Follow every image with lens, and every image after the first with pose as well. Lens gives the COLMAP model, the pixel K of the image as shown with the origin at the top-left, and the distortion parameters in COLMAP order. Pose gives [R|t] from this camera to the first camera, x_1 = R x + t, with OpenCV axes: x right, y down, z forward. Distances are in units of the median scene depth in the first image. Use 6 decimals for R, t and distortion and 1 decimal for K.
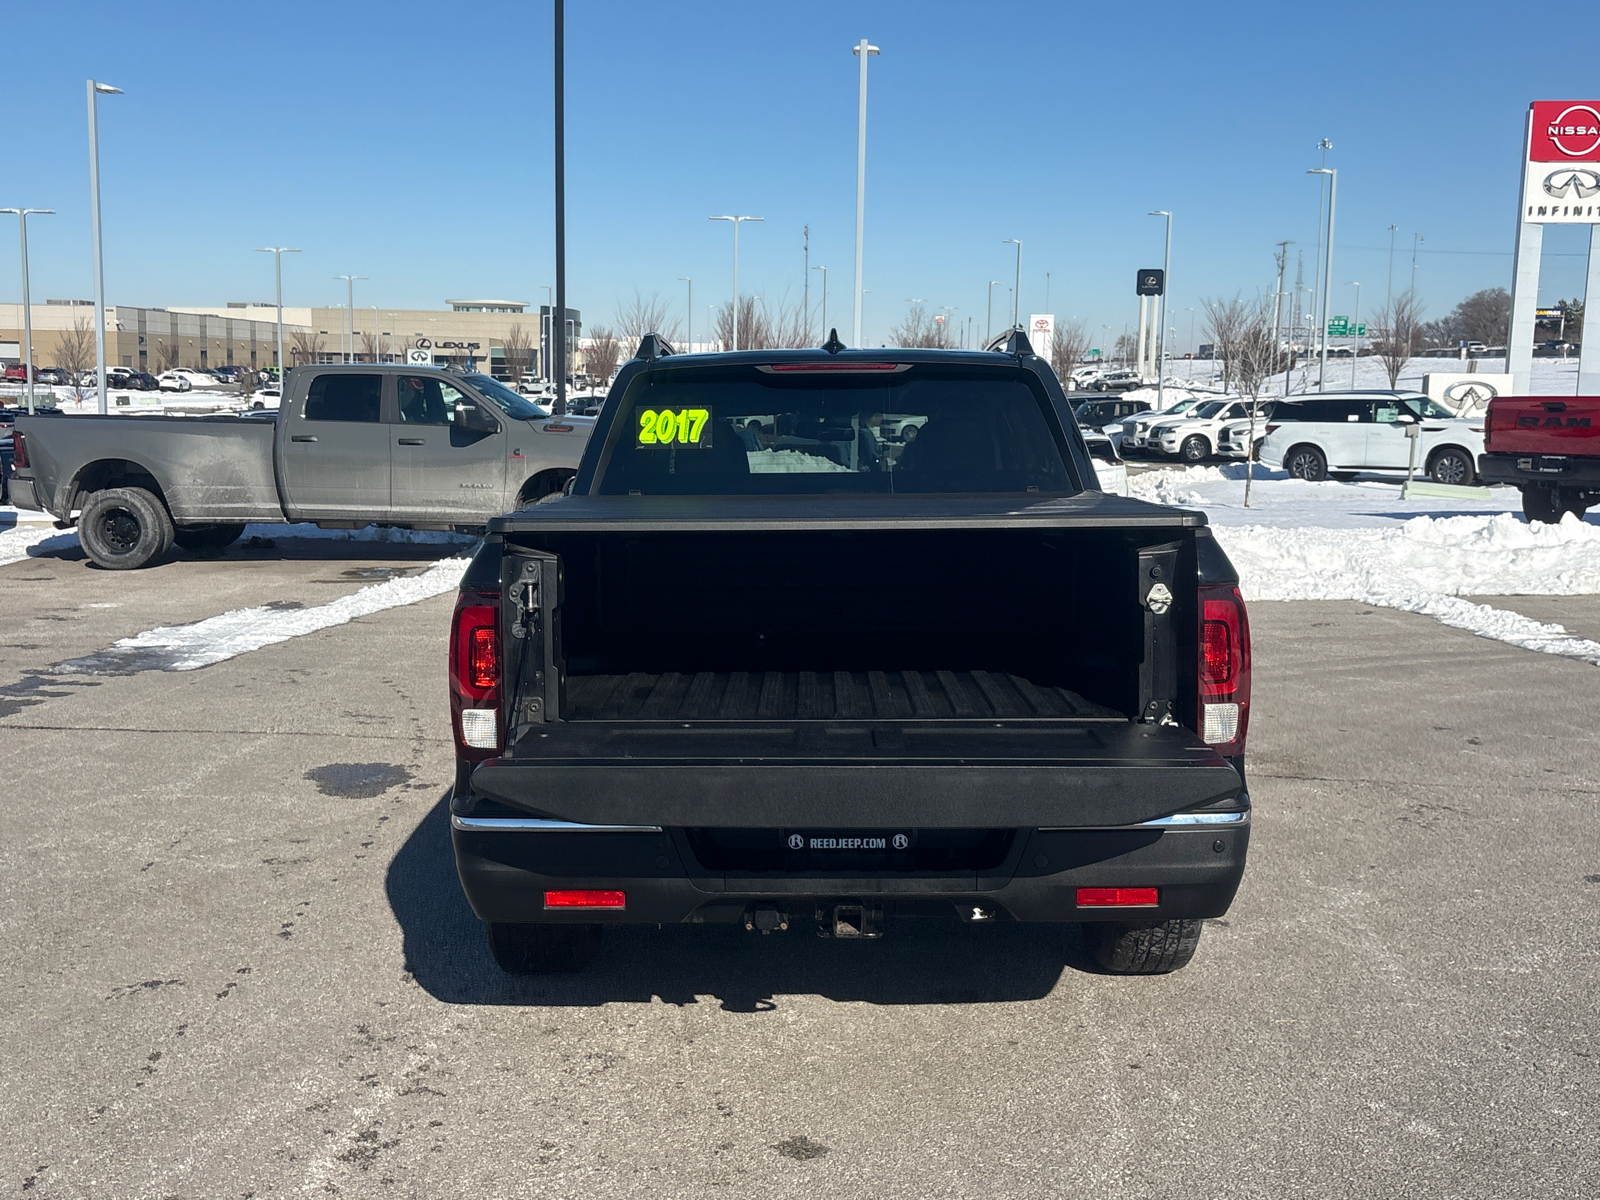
lens RADIAL K [[1691.5, 0, 791.1], [0, 1691.5, 571.6], [0, 0, 1]] dist [0.099108, -0.217972]
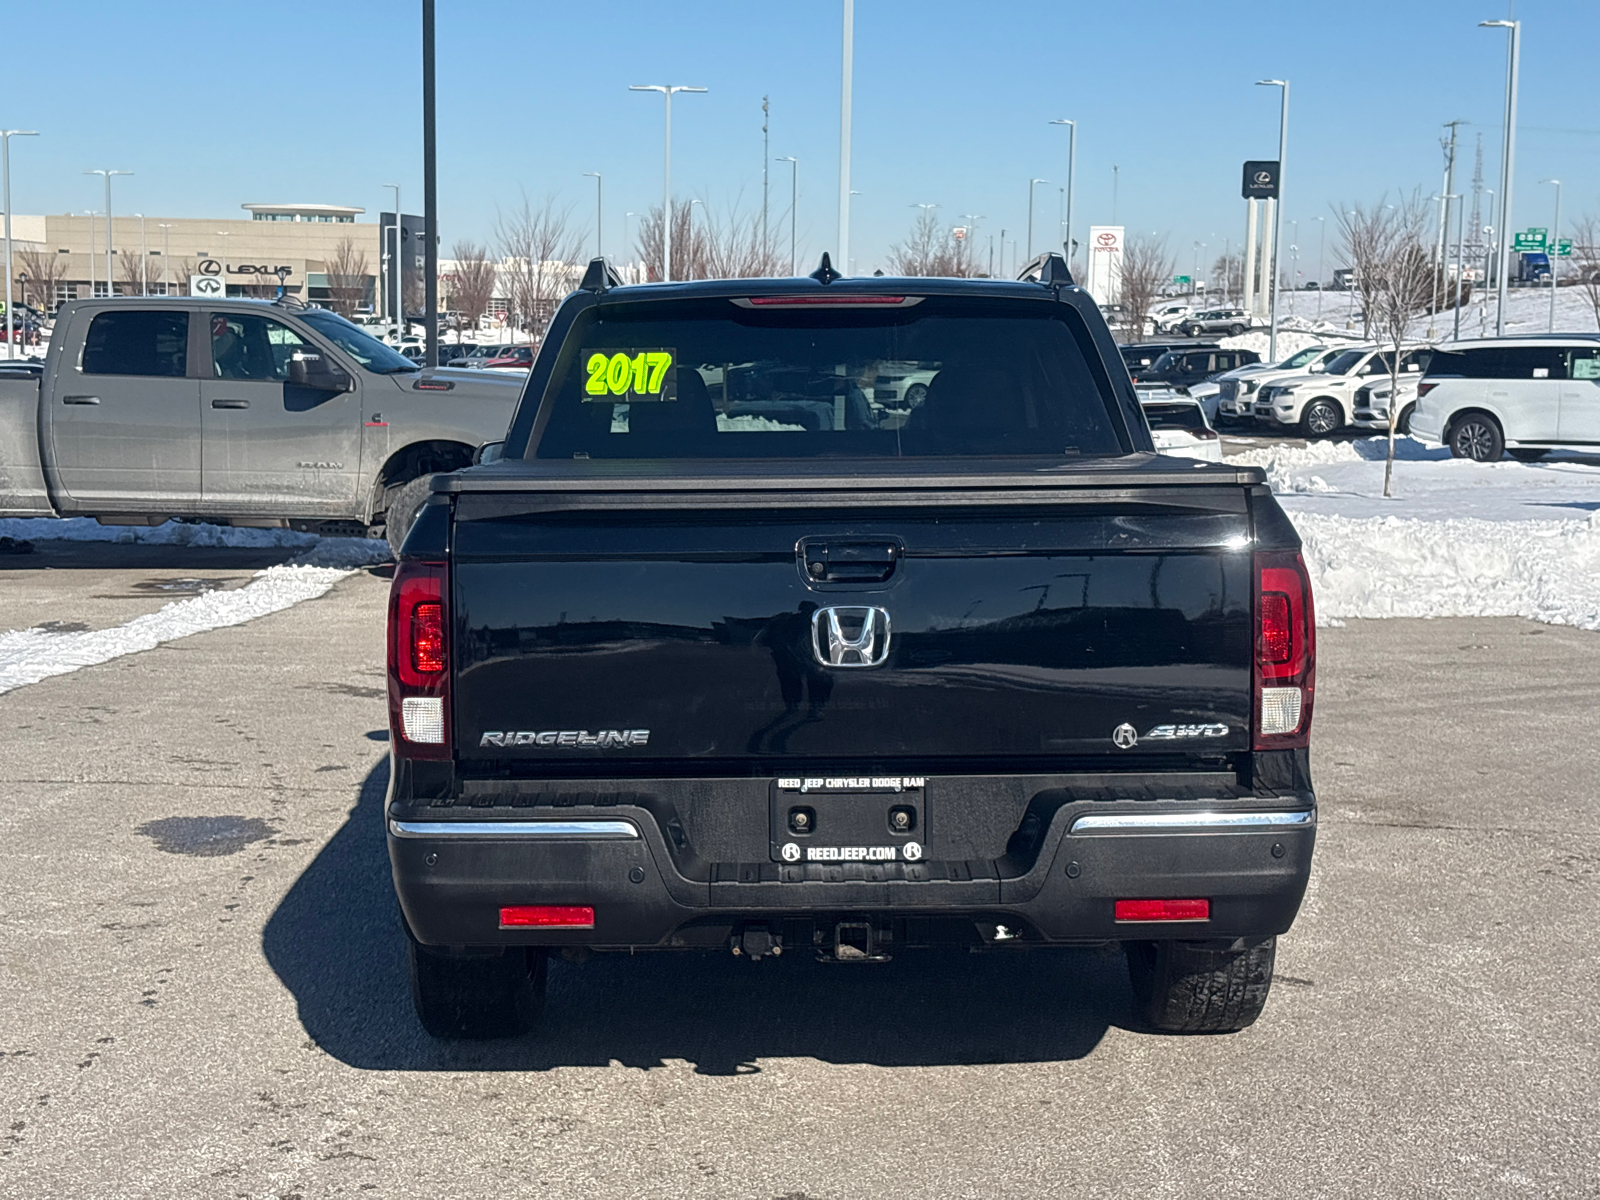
lens RADIAL K [[2469.3, 0, 787.3], [0, 2469.3, 576.1], [0, 0, 1]] dist [0.094507, 0.001945]
pose [[0.999844, -0.002058, 0.017543, -0.010528], [0.002227, 0.999951, -0.009596, 0.016197], [-0.017522, 0.009634, 0.999800, -0.129839]]
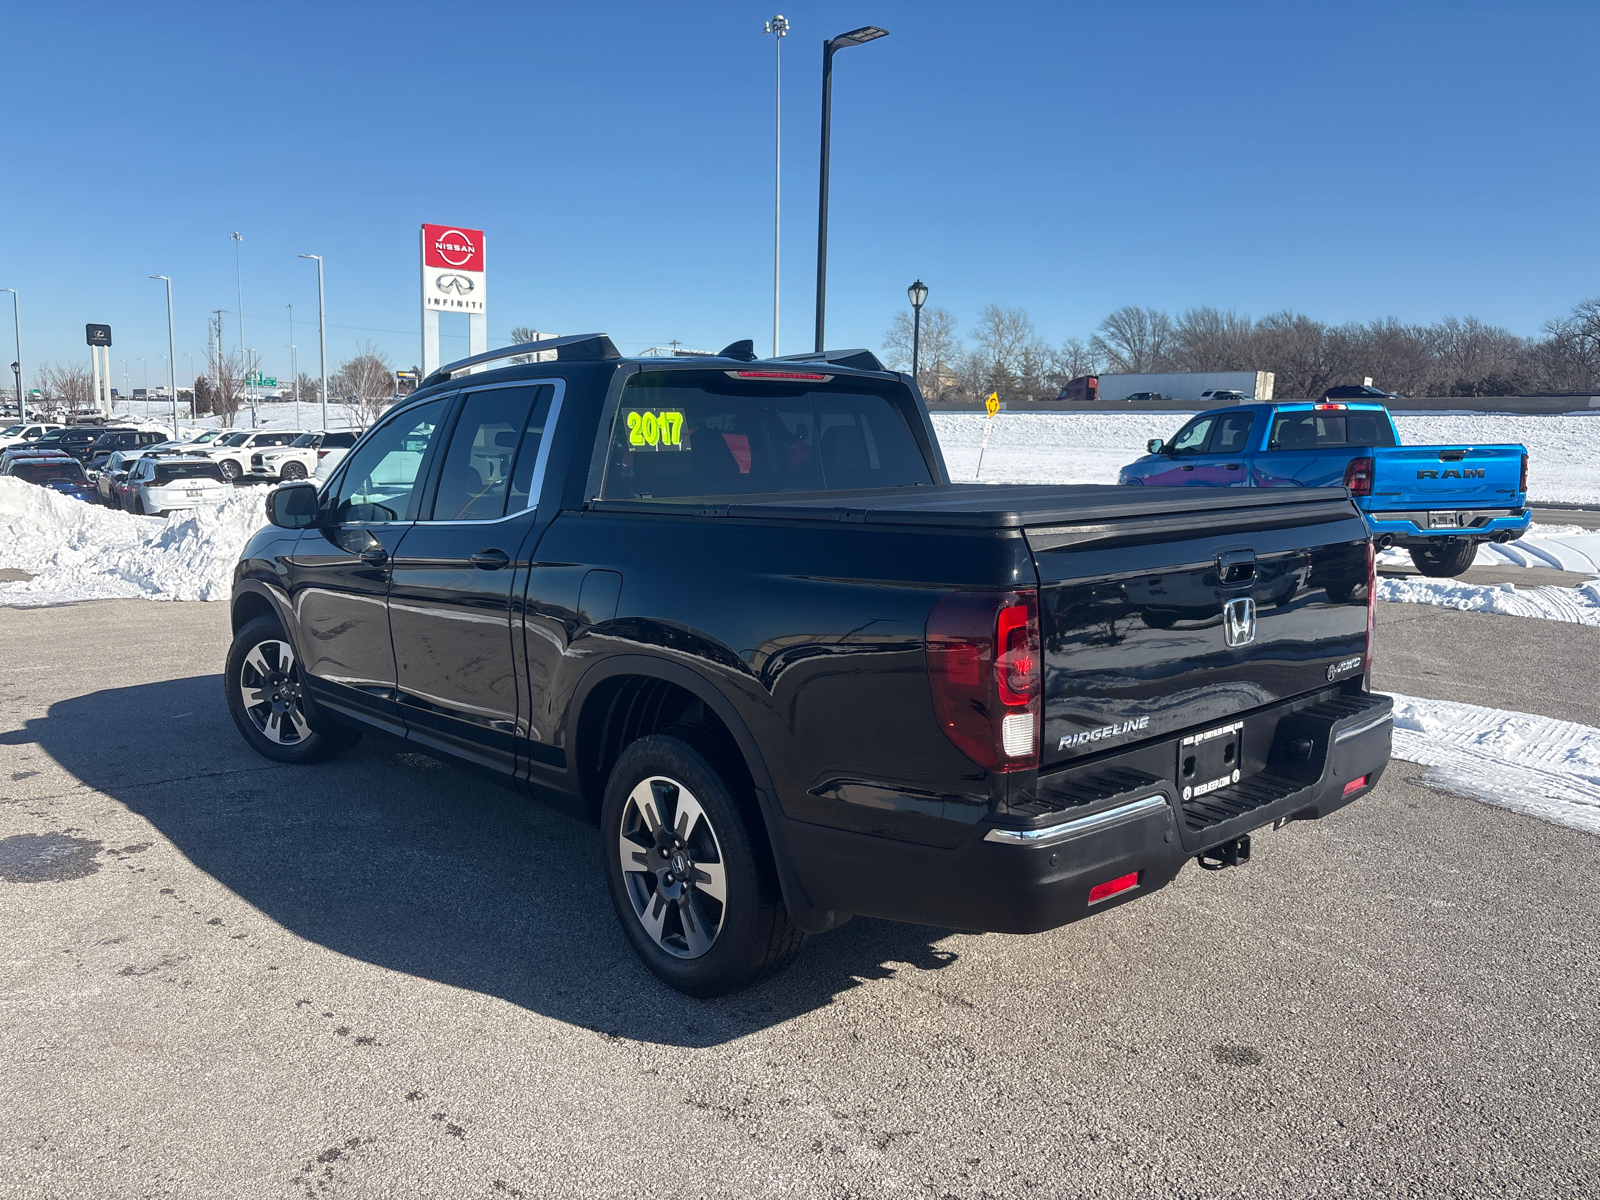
lens RADIAL K [[1230.6, 0, 800.0], [0, 1230.6, 600.0], [0, 0, 1]] dist [0.014991, -0.006651]
pose [[0.739601, -0.083976, 0.667787, -0.365928], [0.062701, 0.996468, 0.055864, -0.014383], [-0.670119, 0.000553, 0.742253, 0.290845]]
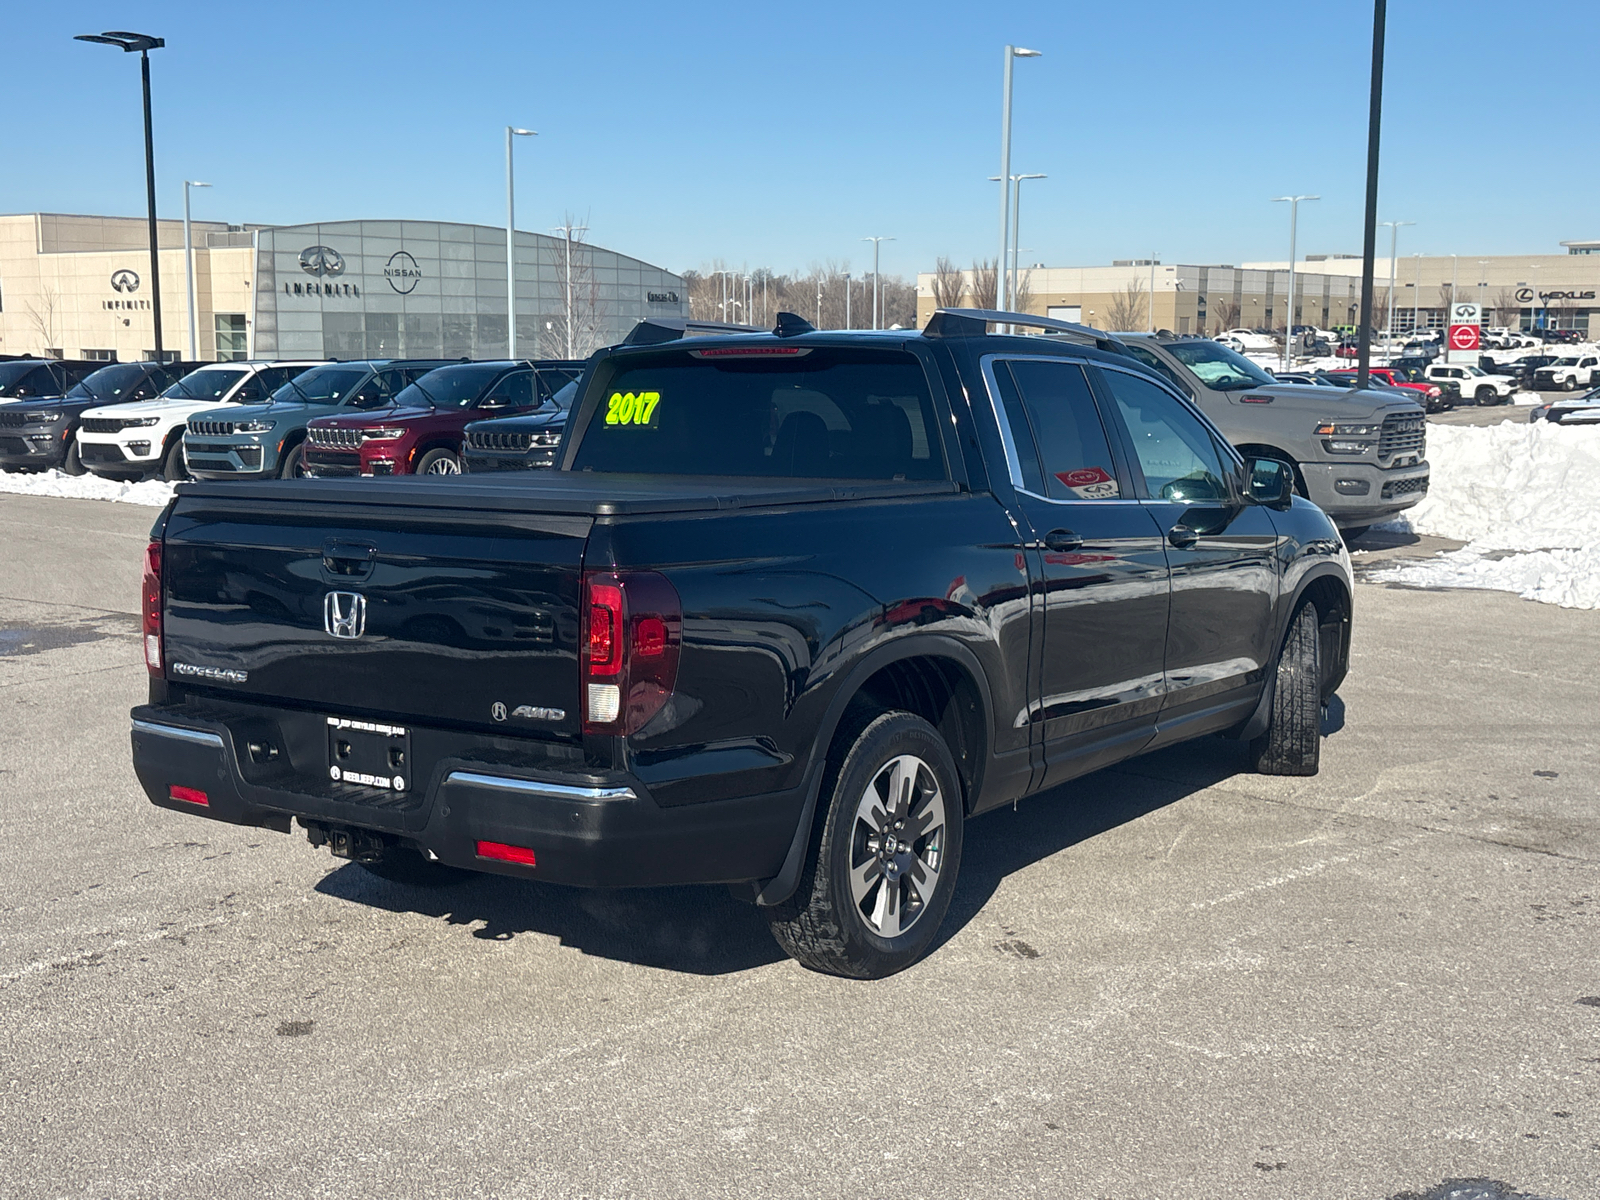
lens RADIAL K [[1873.4, 0, 752.1], [0, 1873.4, 593.0], [0, 0, 1]] dist [0.166199, -0.538758]
pose [[0.813361, 0.065313, -0.578081, 0.495972], [-0.052978, 0.997865, 0.038201, -0.013767], [0.579342, -0.000446, 0.815085, 0.058918]]
